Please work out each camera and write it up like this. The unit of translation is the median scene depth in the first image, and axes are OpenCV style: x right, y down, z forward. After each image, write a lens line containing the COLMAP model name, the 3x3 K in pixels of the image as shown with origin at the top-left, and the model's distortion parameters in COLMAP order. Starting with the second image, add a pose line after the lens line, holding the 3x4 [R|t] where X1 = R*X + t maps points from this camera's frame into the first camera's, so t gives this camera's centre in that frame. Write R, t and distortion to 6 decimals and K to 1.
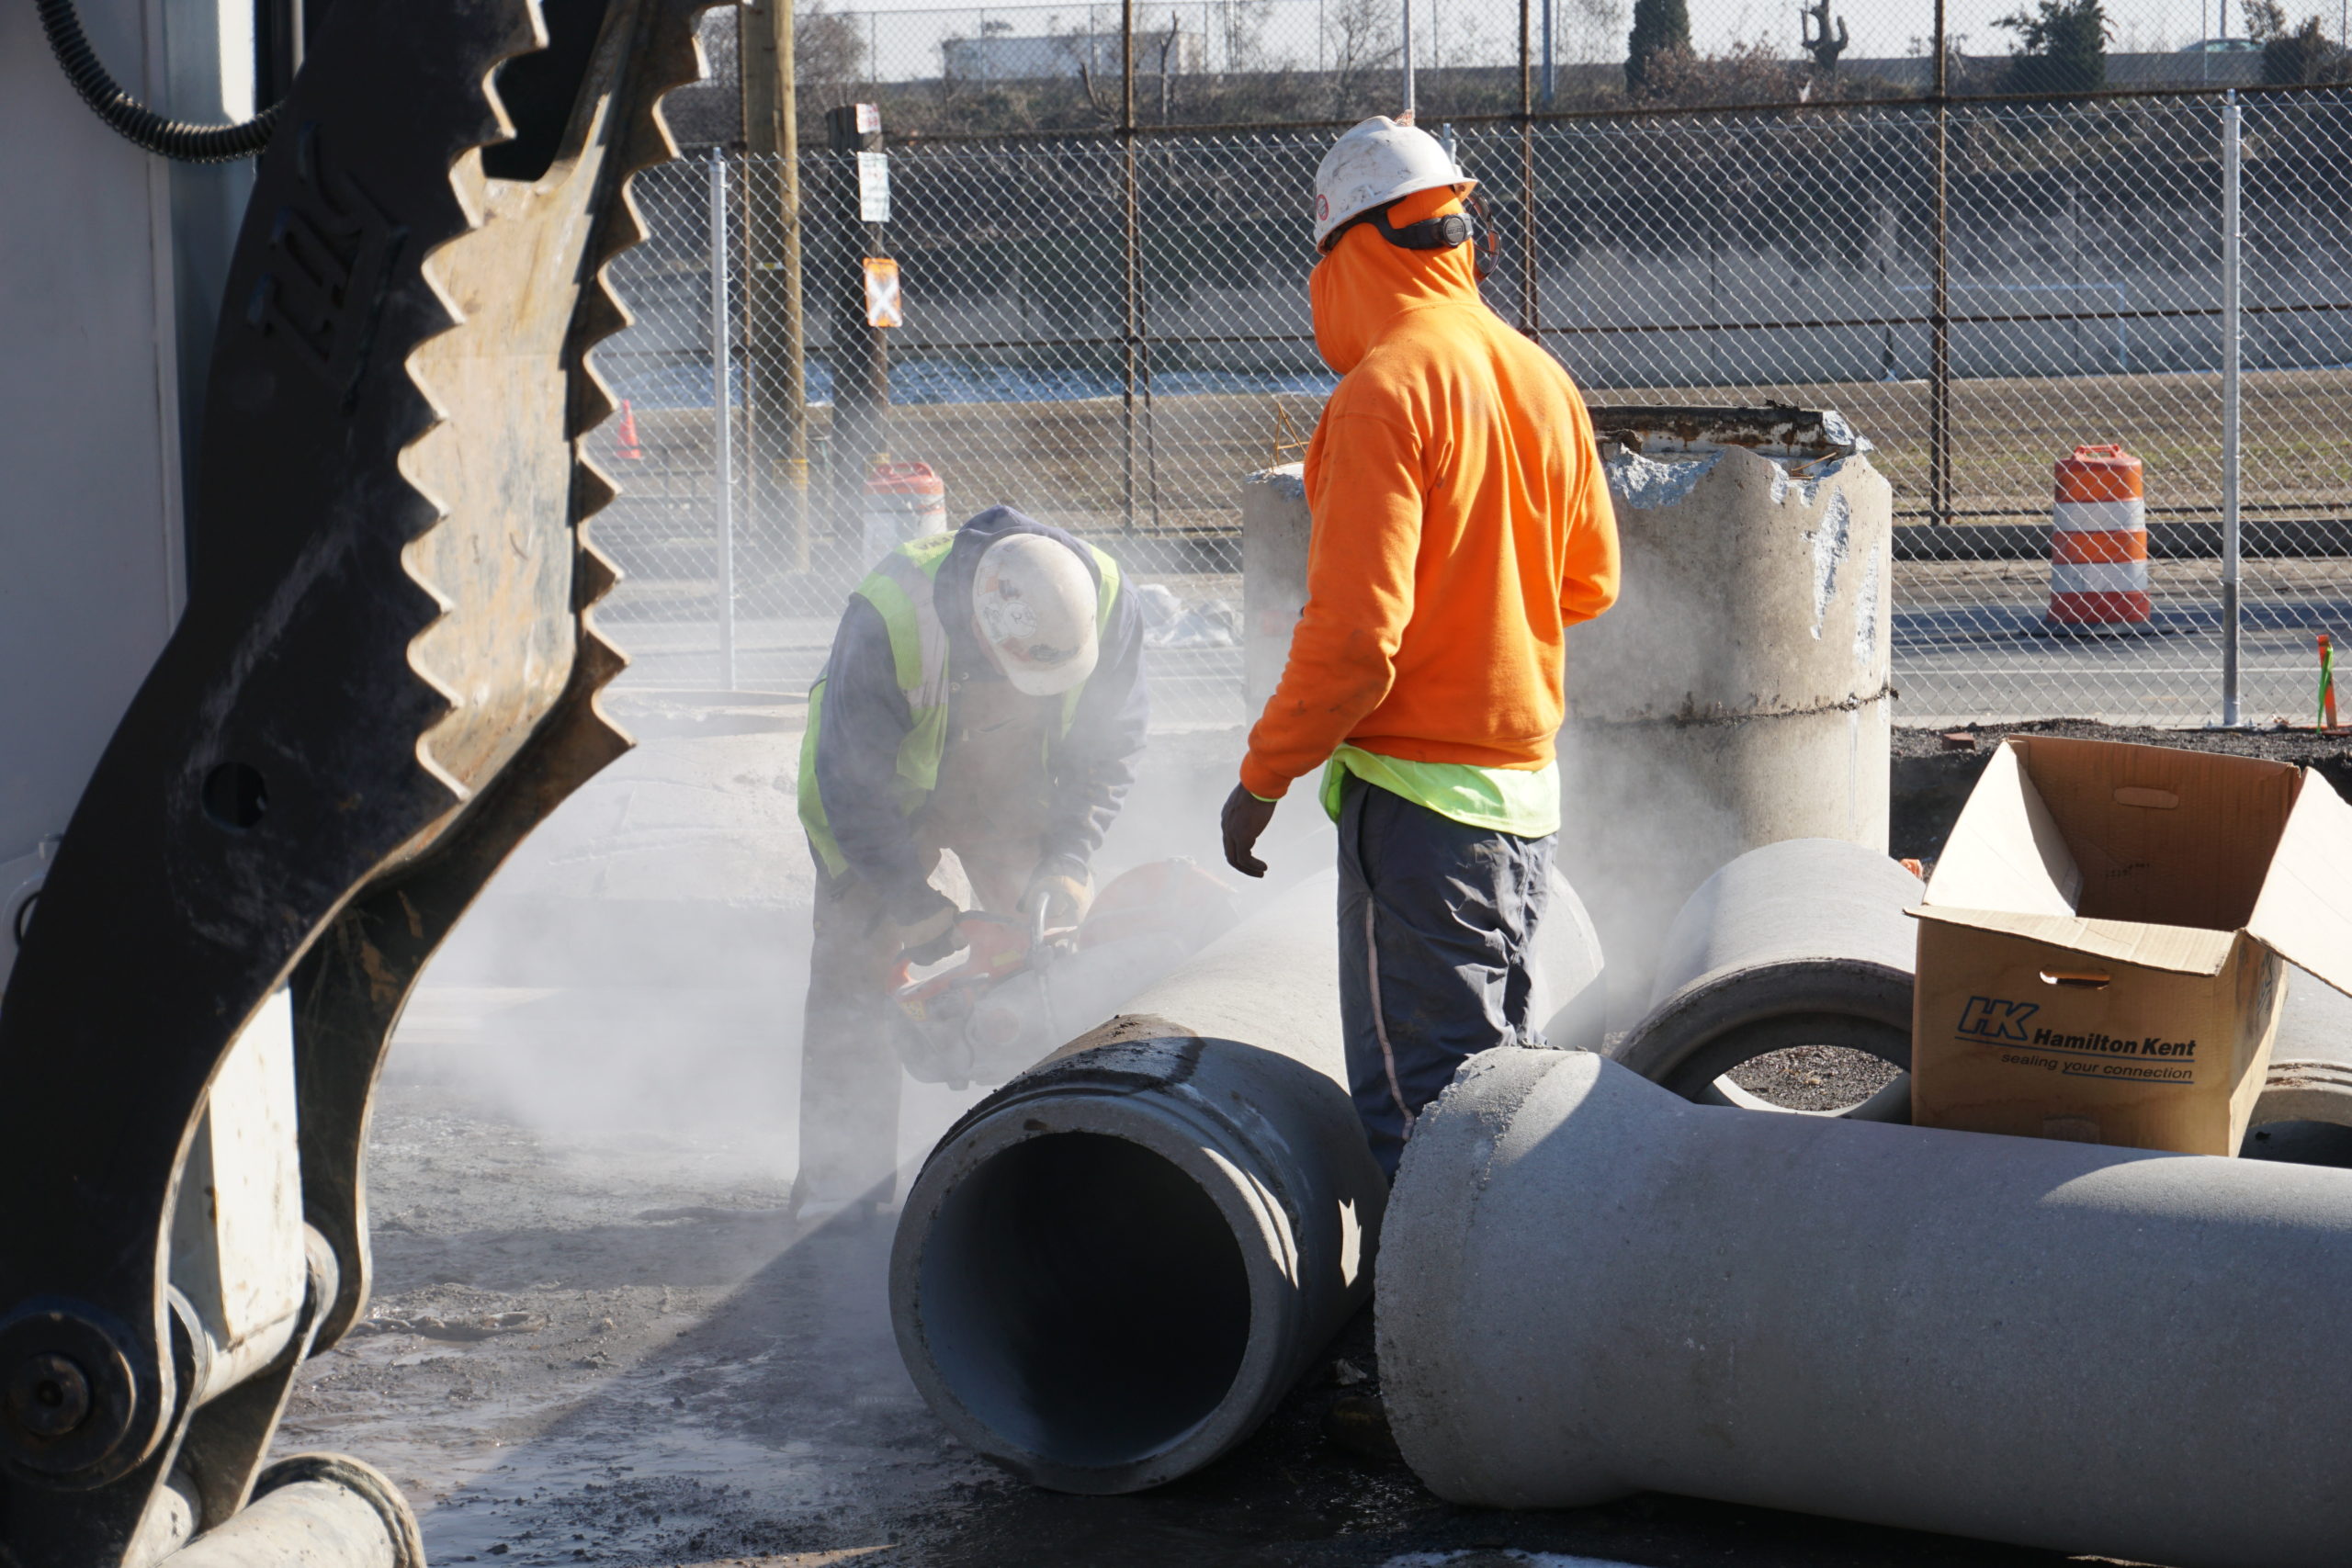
lens RADIAL K [[5084.1, 0, 1176.0], [0, 5084.1, 784.0], [0, 0, 1]] dist [-0.021460, -0.491549]
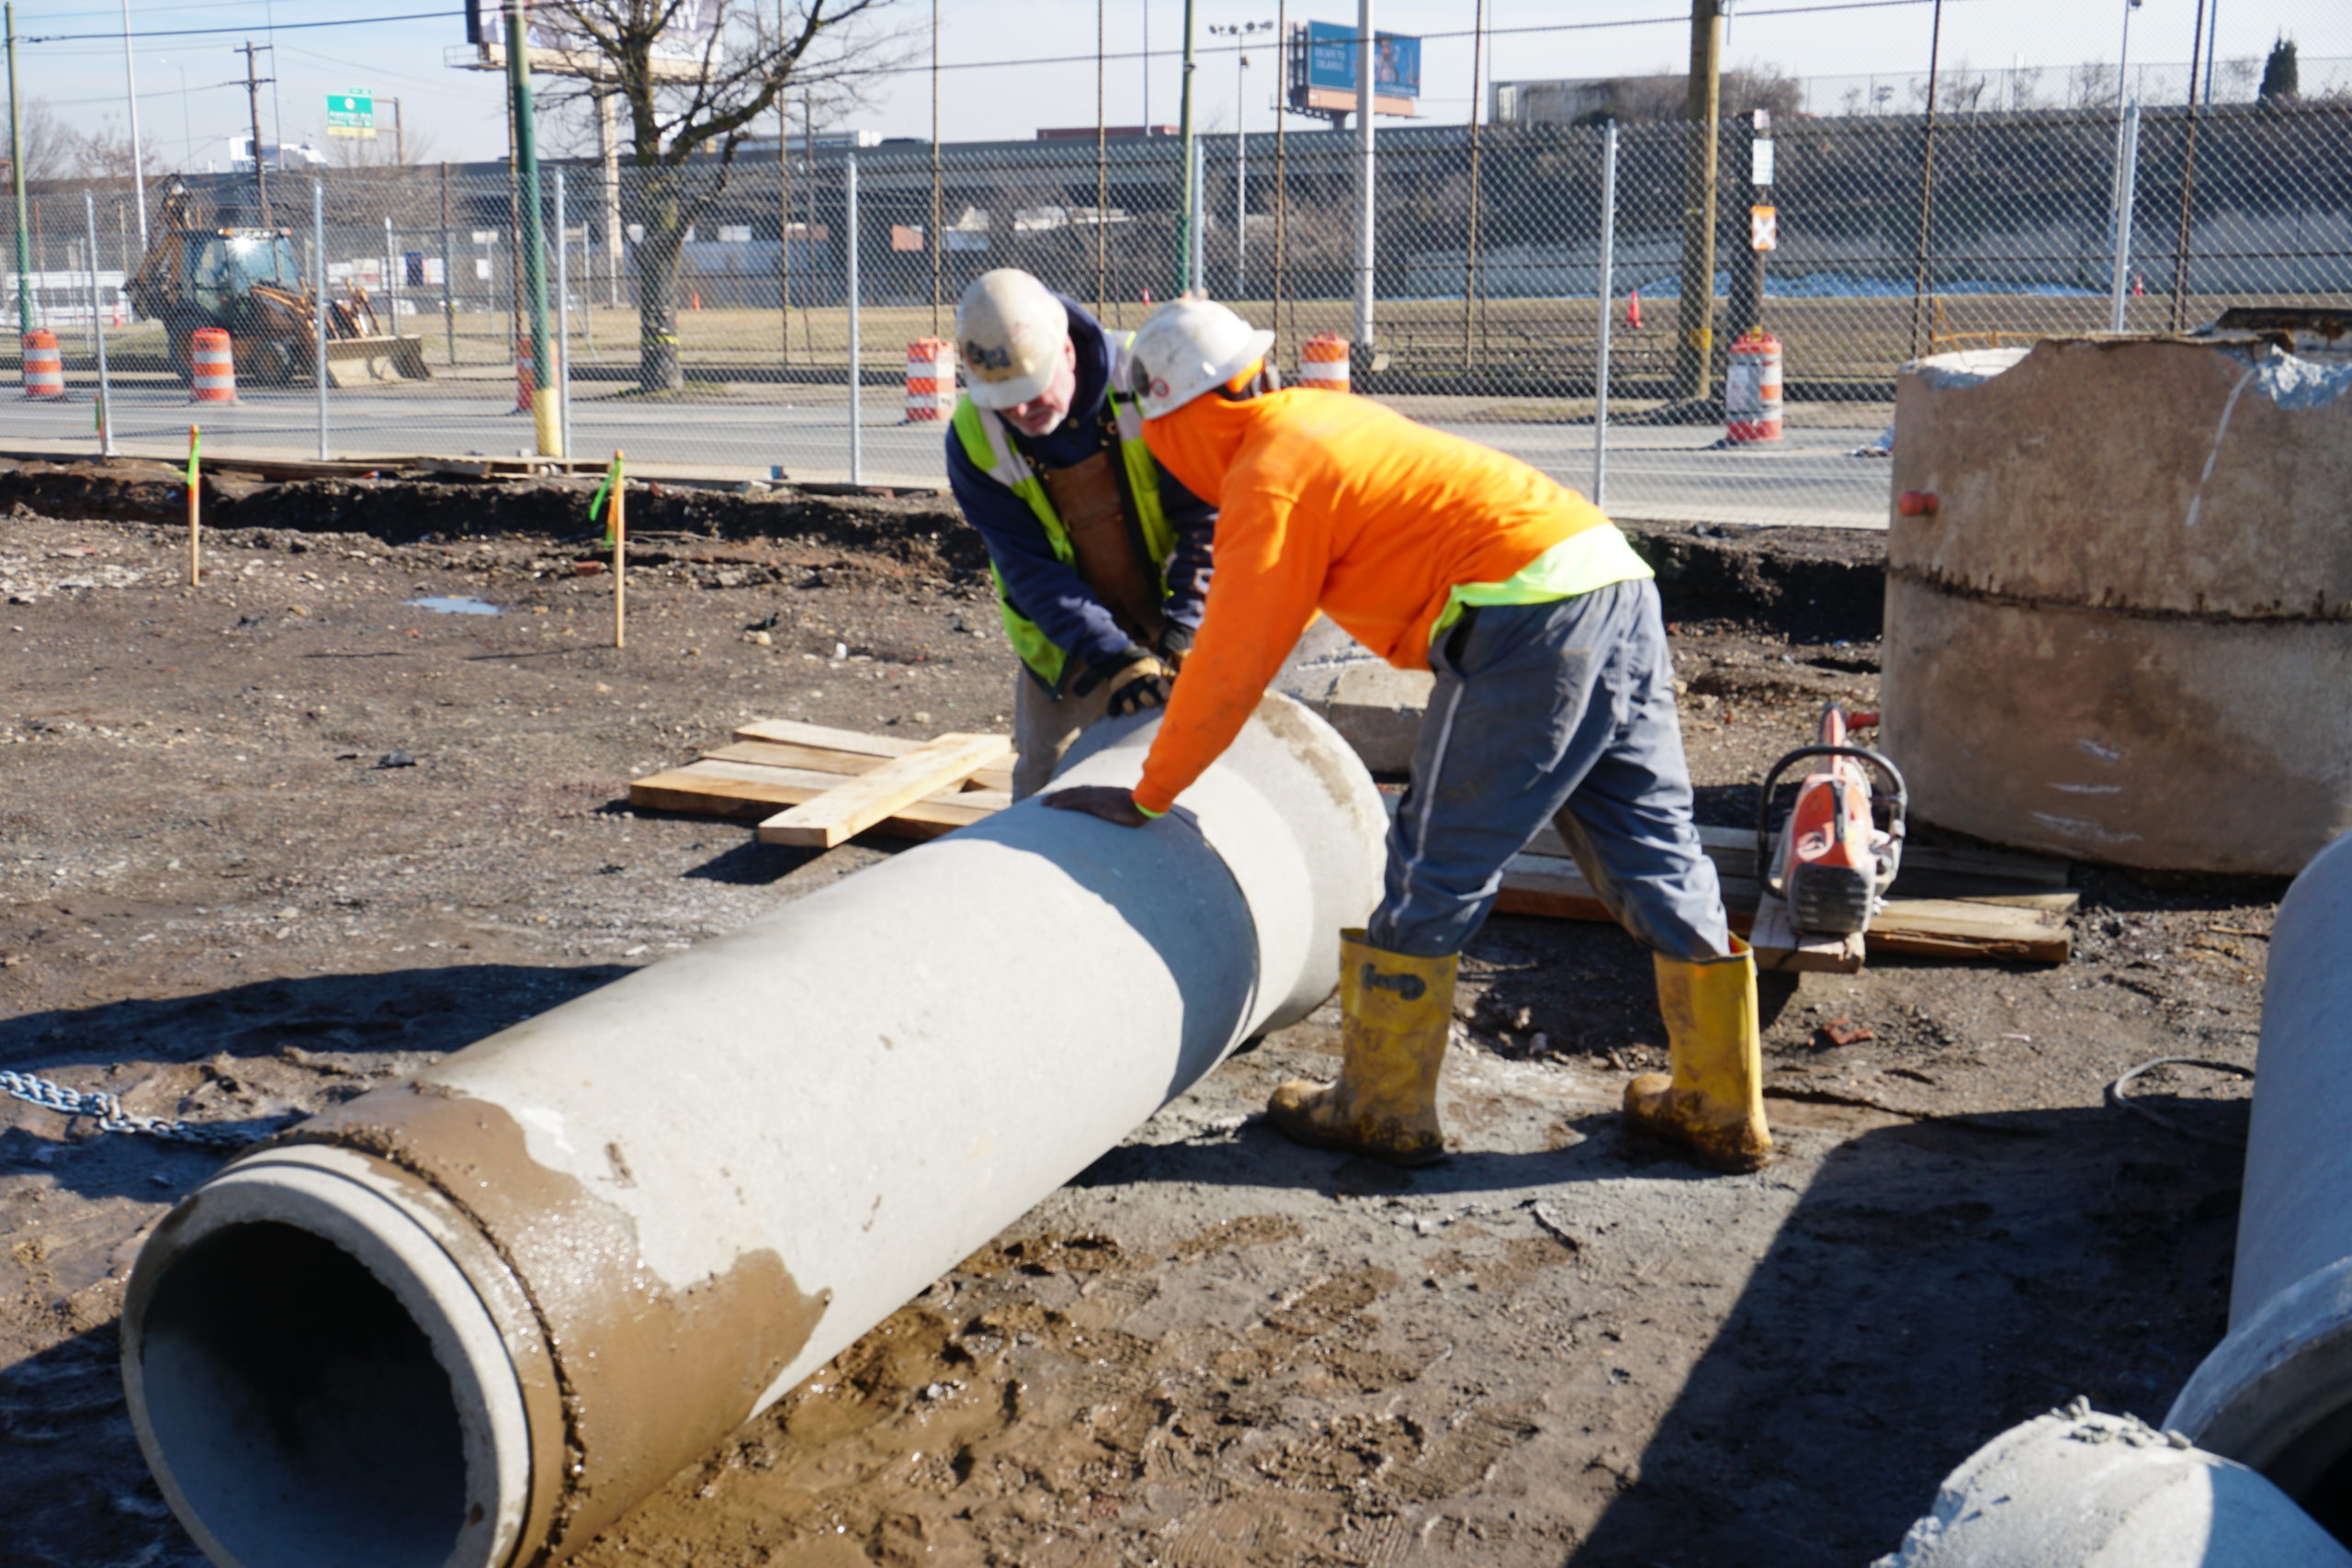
lens RADIAL K [[2525.6, 0, 1176.0], [0, 2525.6, 784.0], [0, 0, 1]] dist [-0.012960, 0.026307]
pose [[0.954289, 0.070417, -0.290471, 0.010411], [-0.035968, 0.991844, 0.122279, -0.011148], [0.296713, -0.106242, 0.949039, 0.149110]]
